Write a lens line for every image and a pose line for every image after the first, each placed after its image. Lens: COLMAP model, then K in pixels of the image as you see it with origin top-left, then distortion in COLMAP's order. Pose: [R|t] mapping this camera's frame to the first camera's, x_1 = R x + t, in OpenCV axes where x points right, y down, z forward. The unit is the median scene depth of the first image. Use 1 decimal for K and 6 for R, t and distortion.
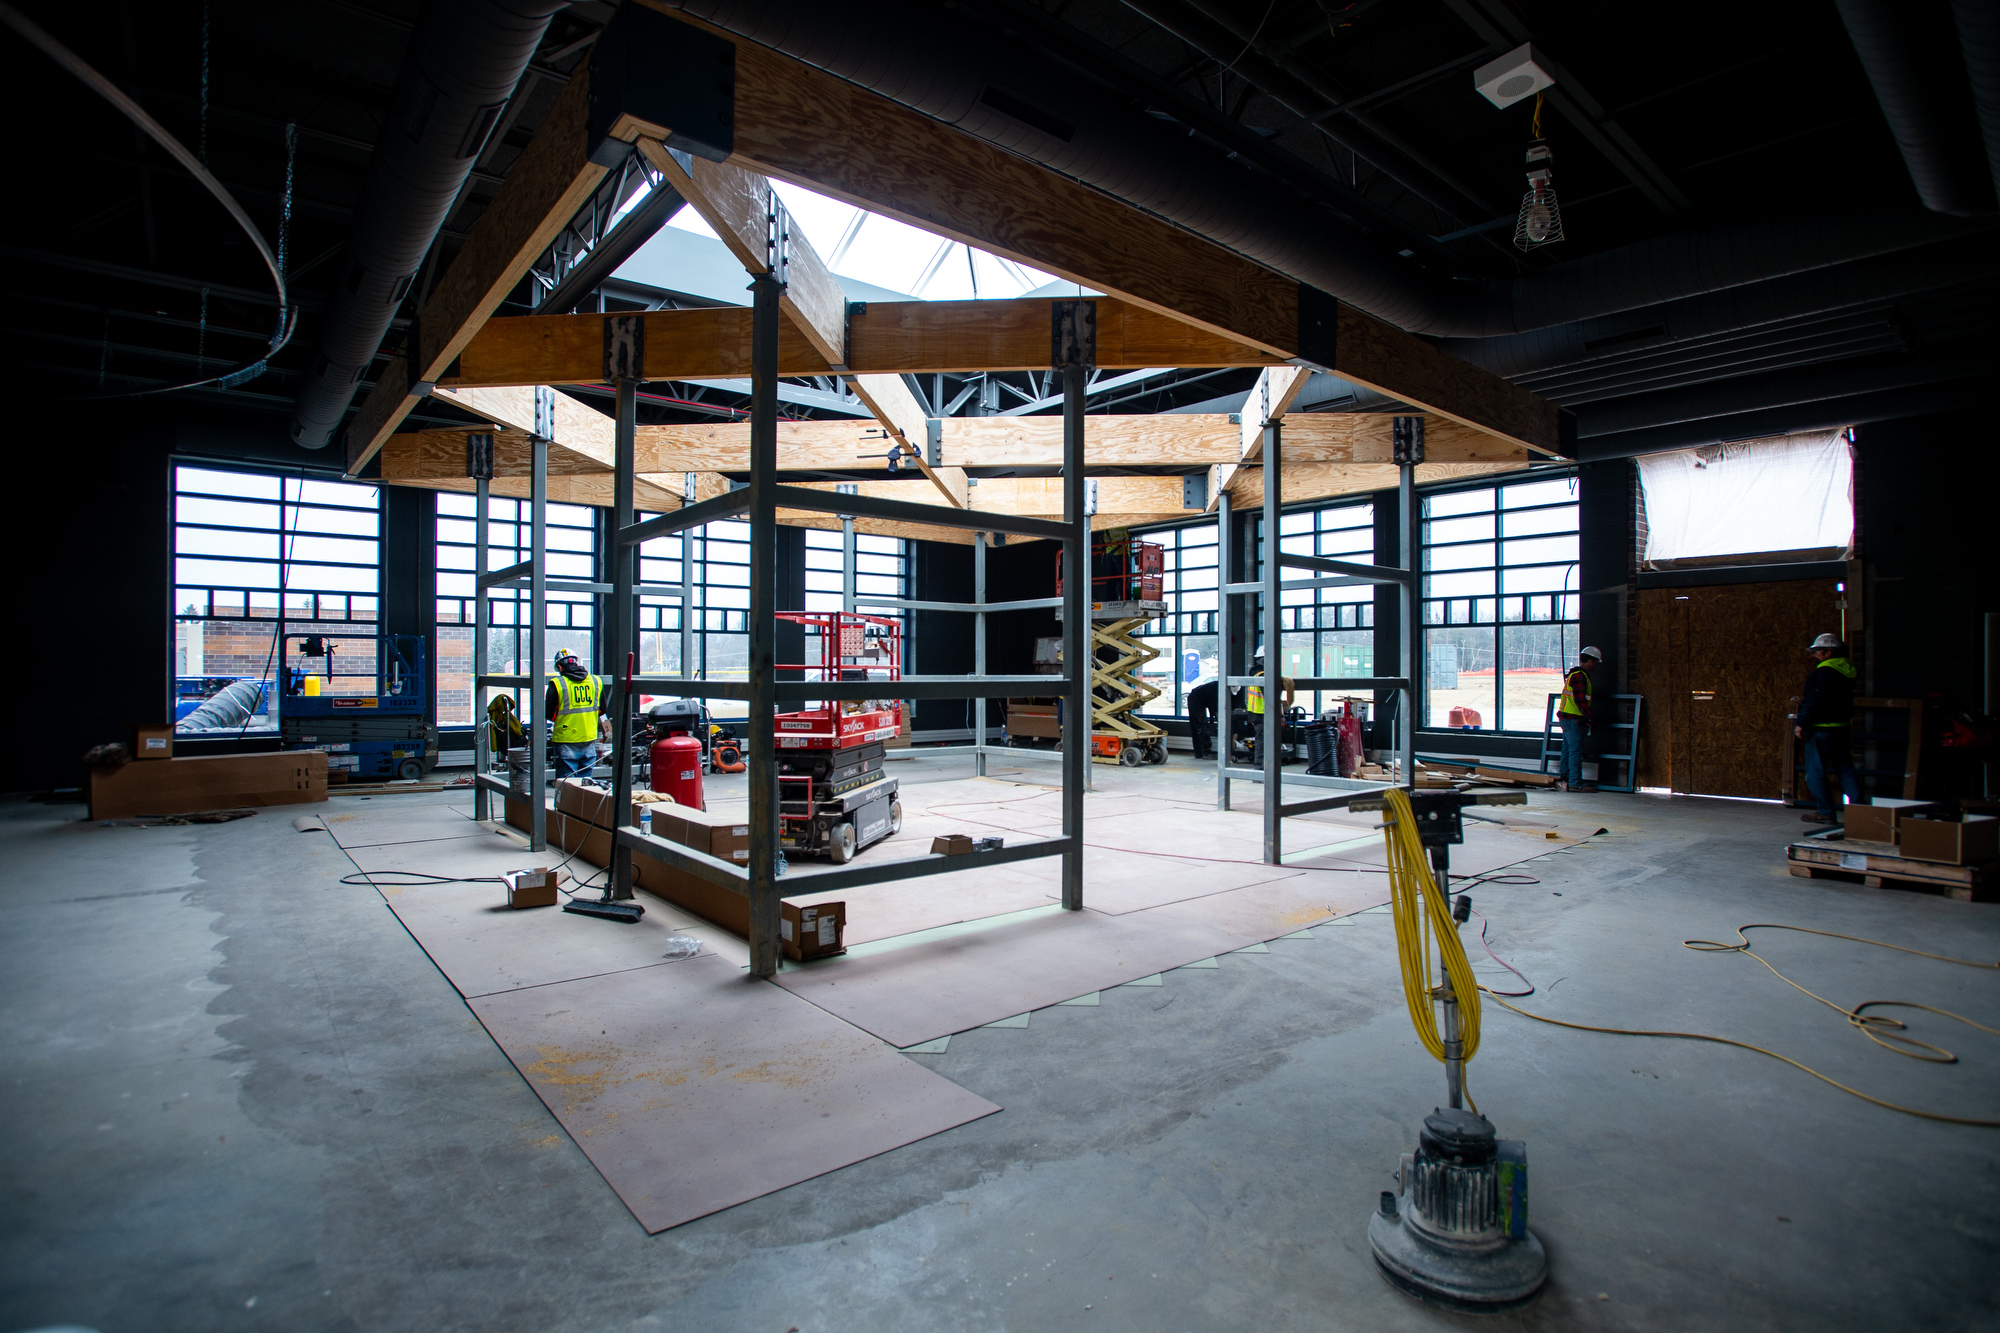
lens RADIAL K [[983.5, 0, 1004.8], [0, 983.5, 674.3], [0, 0, 1]] dist [-0.053793, 0.016122]
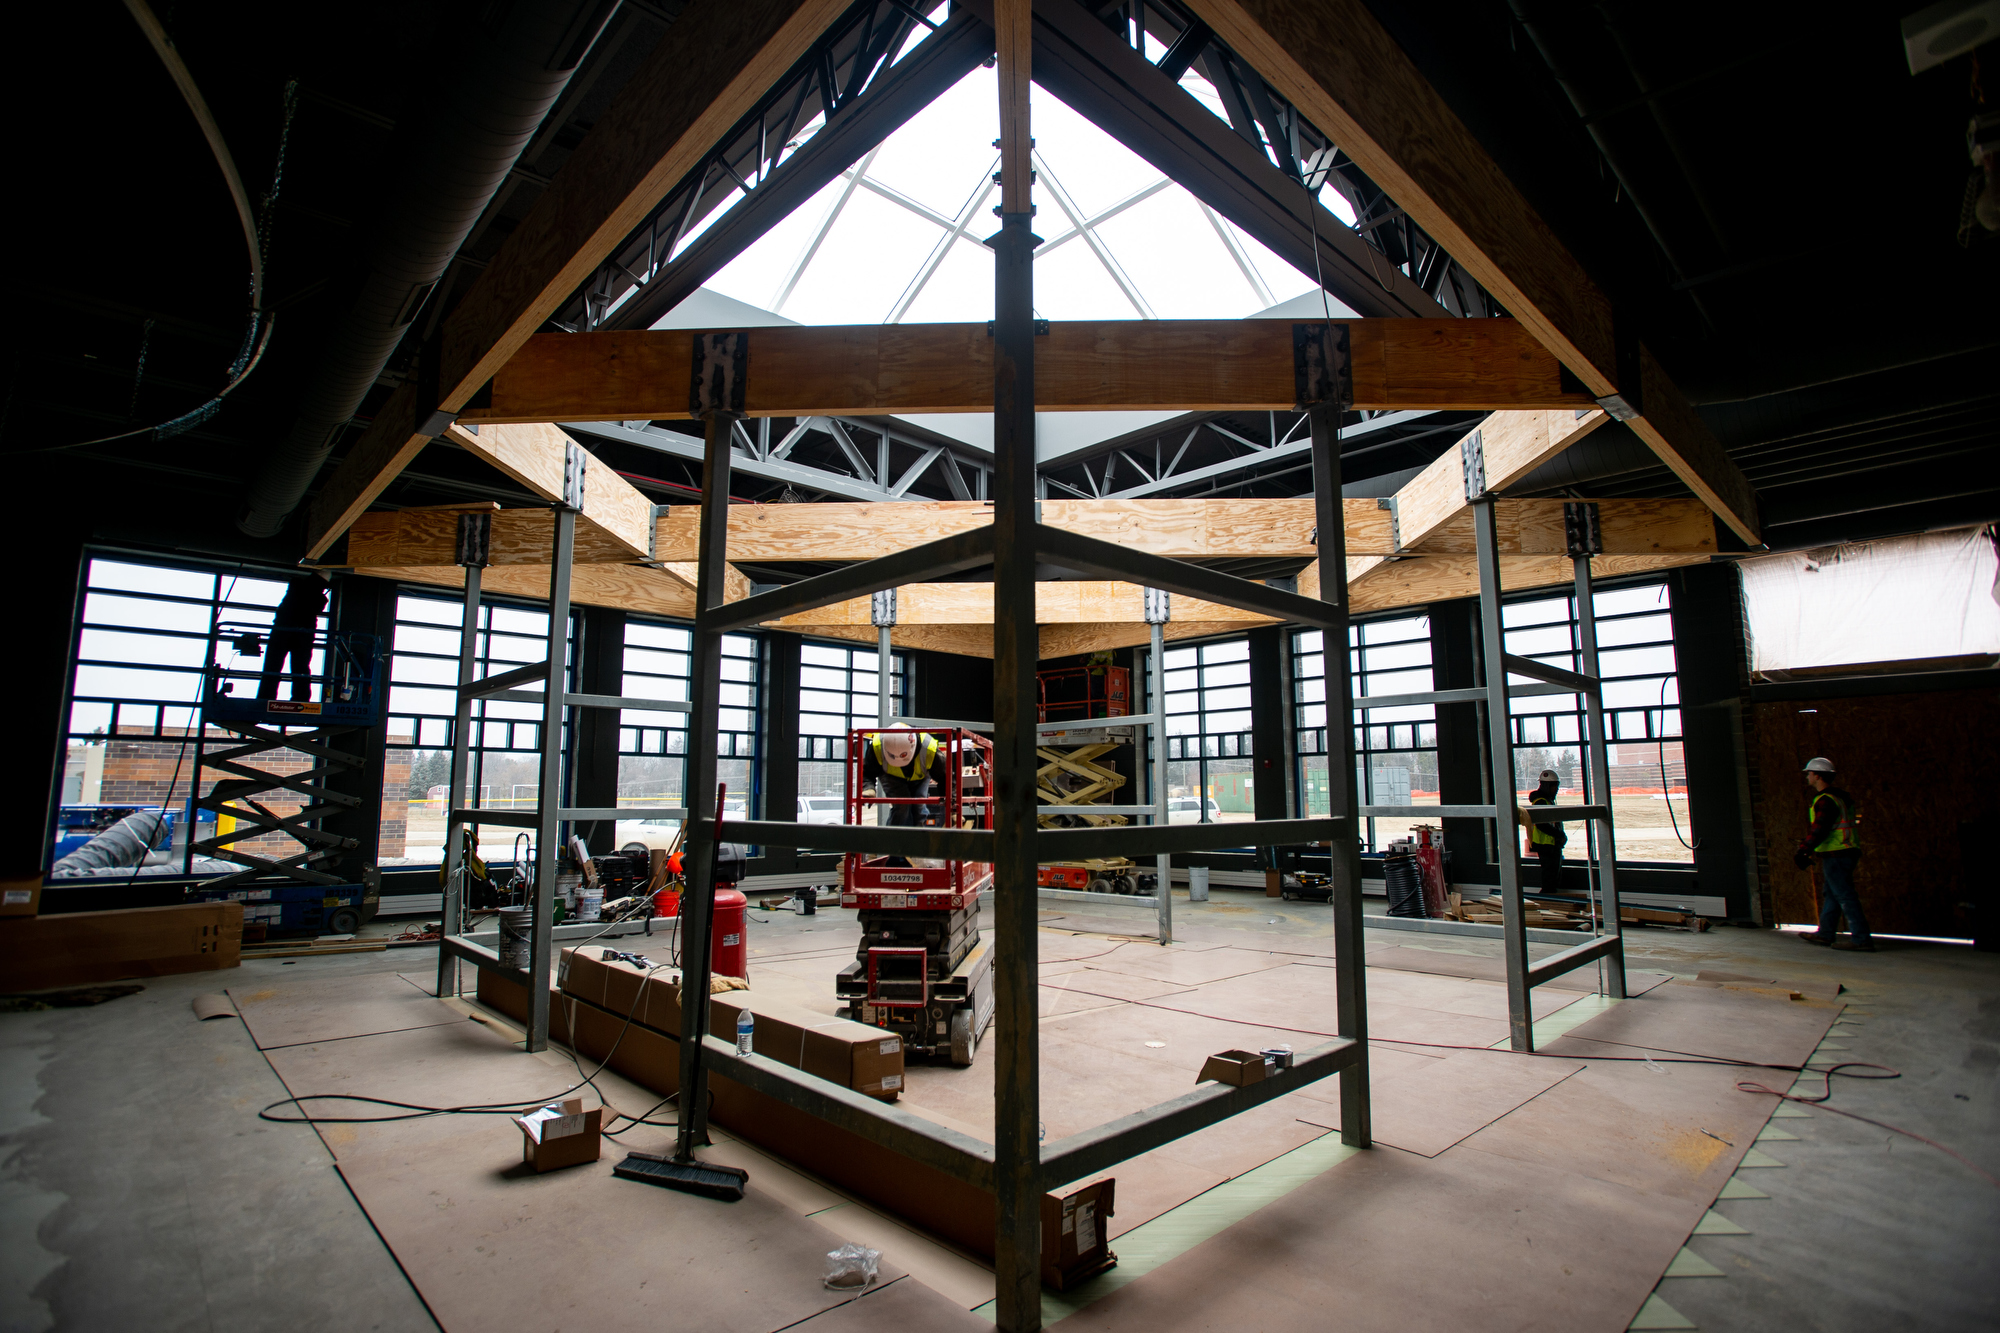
lens RADIAL K [[983.5, 0, 1001.0], [0, 983.5, 659.4], [0, 0, 1]] dist [-0.053793, 0.016122]
pose [[0.998528, 0.002254, 0.054187, -0.150905], [0.005453, 0.989900, -0.141666, -0.005680], [-0.053959, 0.141753, 0.988430, 0.191031]]
